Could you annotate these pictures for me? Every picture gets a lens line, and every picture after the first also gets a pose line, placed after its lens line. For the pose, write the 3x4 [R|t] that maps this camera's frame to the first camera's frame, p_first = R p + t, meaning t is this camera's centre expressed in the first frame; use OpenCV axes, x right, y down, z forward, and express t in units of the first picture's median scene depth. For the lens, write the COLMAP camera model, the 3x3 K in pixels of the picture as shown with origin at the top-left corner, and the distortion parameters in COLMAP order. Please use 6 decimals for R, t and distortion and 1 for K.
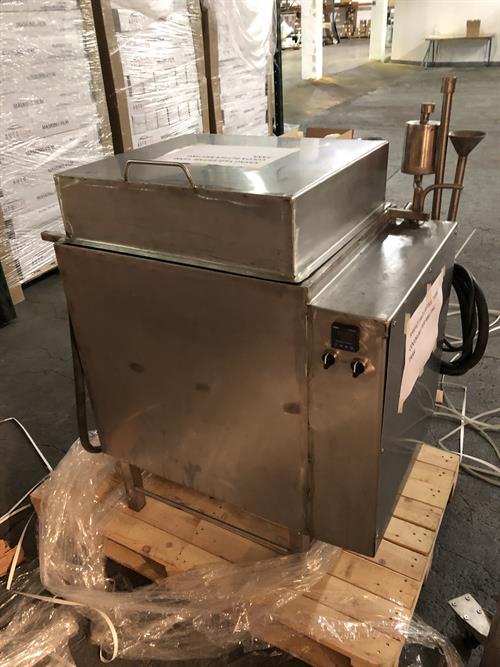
lens RADIAL K [[553.5, 0, 248.0], [0, 553.5, 333.8], [0, 0, 1]] dist [-0.005319, -0.001552]
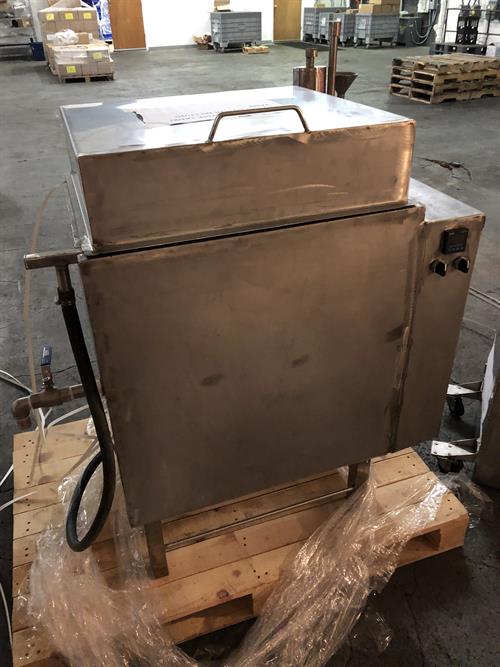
lens RADIAL K [[553.5, 0, 250.6], [0, 553.5, 331.8], [0, 0, 1]] dist [-0.005319, -0.001552]
pose [[0.647764, -0.364851, 0.668794, -0.549234], [0.360752, 0.920103, 0.152541, -0.088108], [-0.671014, 0.142458, 0.727630, 0.288868]]
